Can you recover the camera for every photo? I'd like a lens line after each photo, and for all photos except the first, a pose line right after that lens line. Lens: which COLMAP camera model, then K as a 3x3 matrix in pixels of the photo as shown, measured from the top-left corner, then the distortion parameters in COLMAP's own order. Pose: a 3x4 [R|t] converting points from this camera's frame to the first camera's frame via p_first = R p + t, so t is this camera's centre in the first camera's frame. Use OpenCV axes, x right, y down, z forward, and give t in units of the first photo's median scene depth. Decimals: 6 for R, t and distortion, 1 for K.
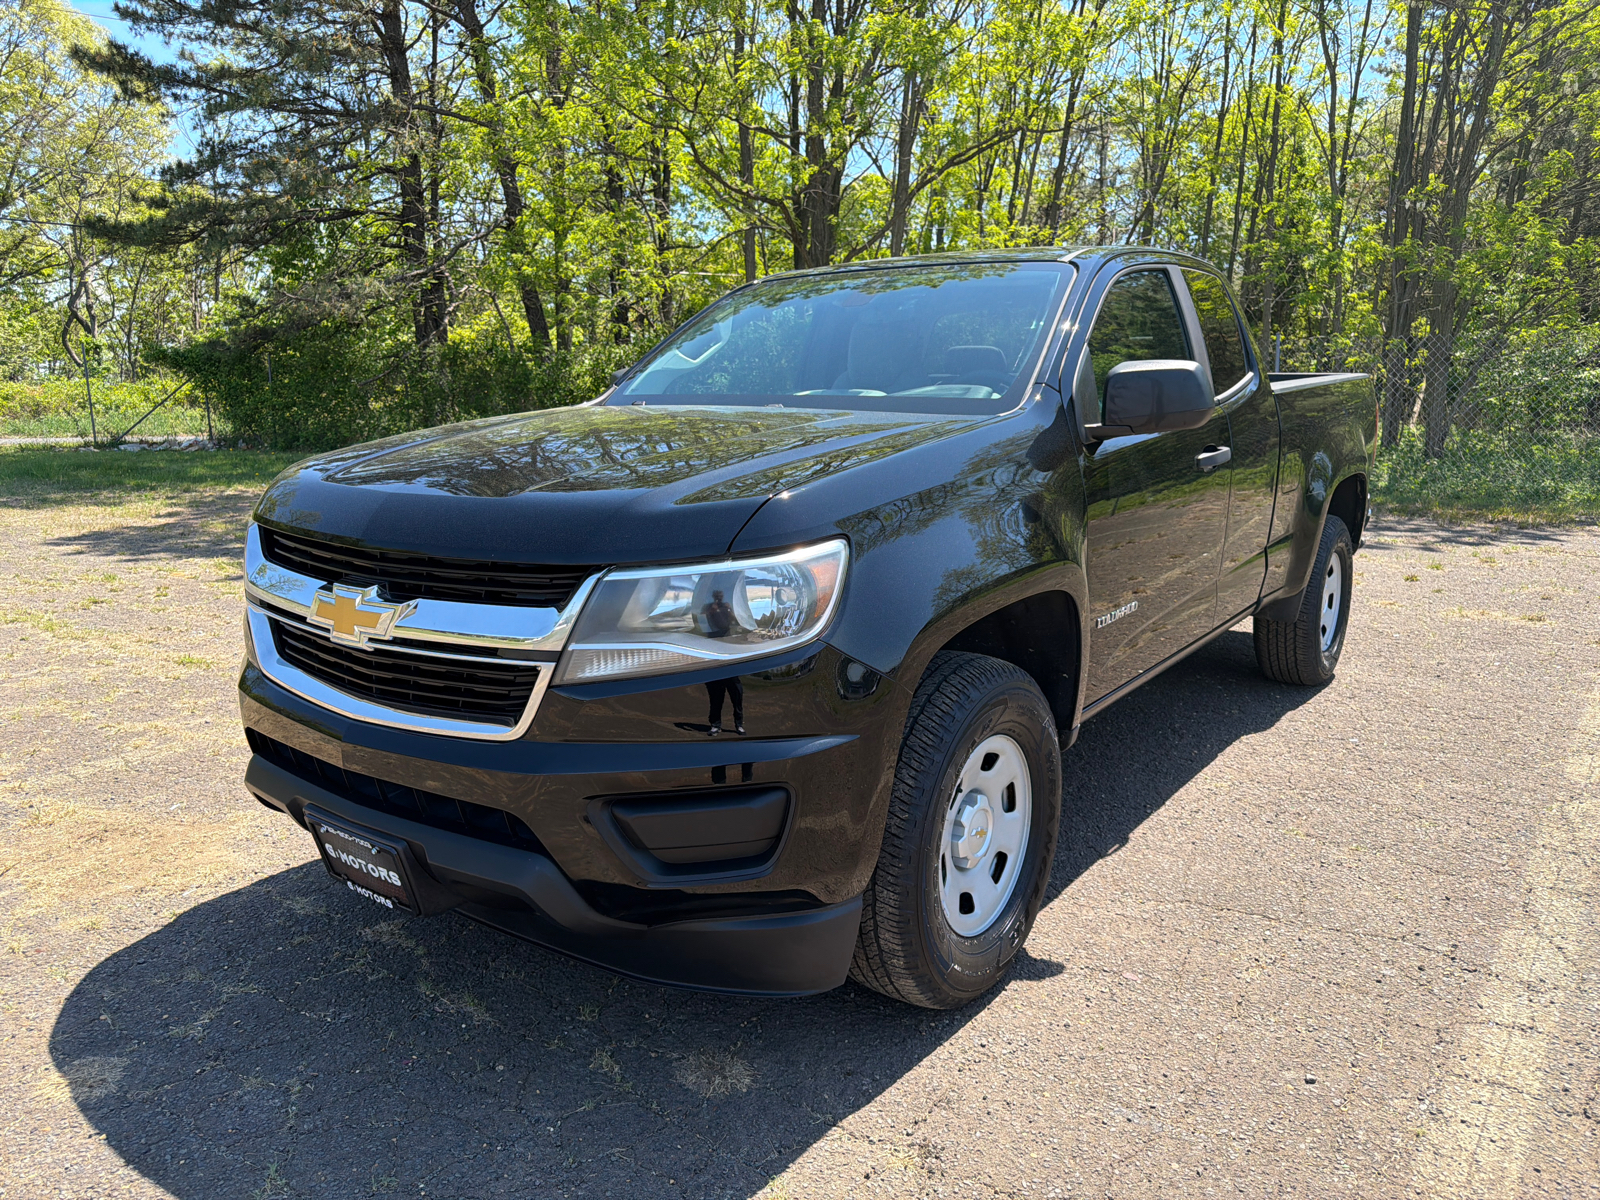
lens RADIAL K [[1144.2, 0, 806.0], [0, 1144.2, 602.1], [0, 0, 1]] dist [0.036826, -0.046820]
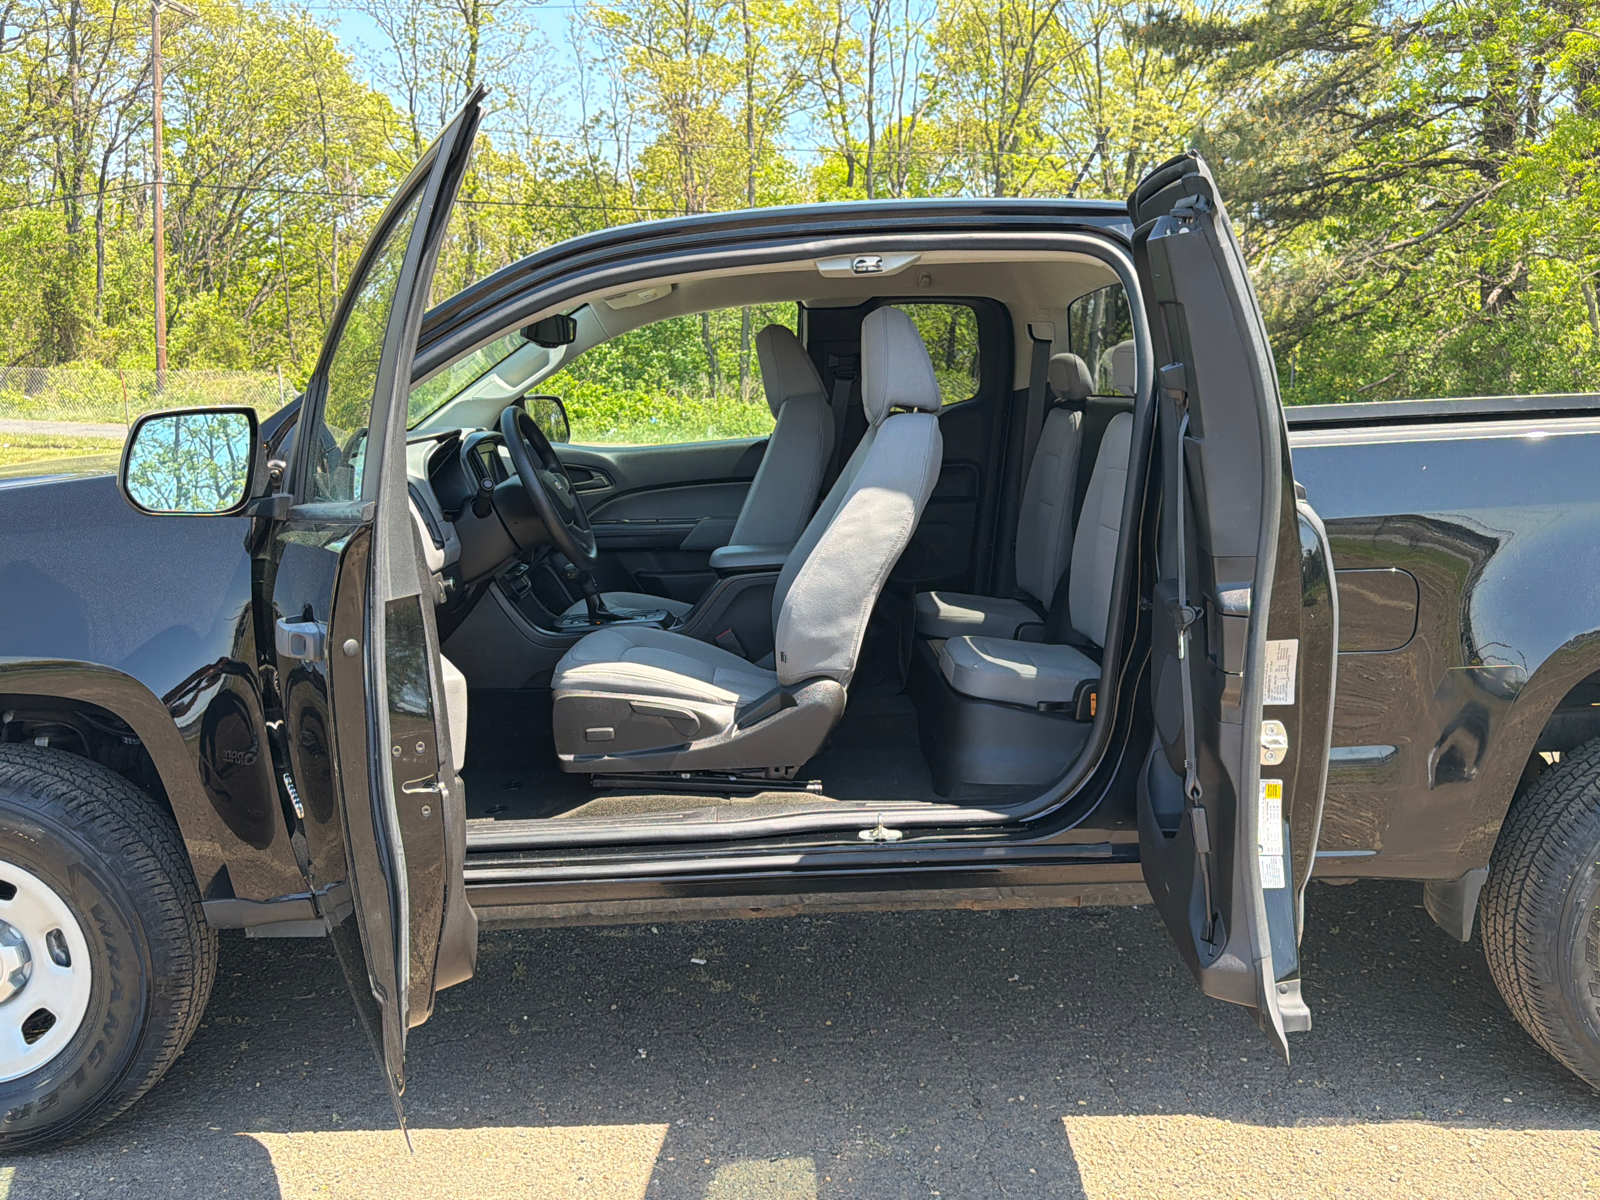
lens RADIAL K [[1499.7, 0, 808.5], [0, 1499.7, 601.1], [0, 0, 1]] dist [-0.002919, 0.000000]
pose [[0.615794, 0.108987, -0.780333, 0.772867], [-0.141620, 0.989568, 0.026452, -0.102181], [0.775075, 0.094222, 0.624804, 0.437479]]
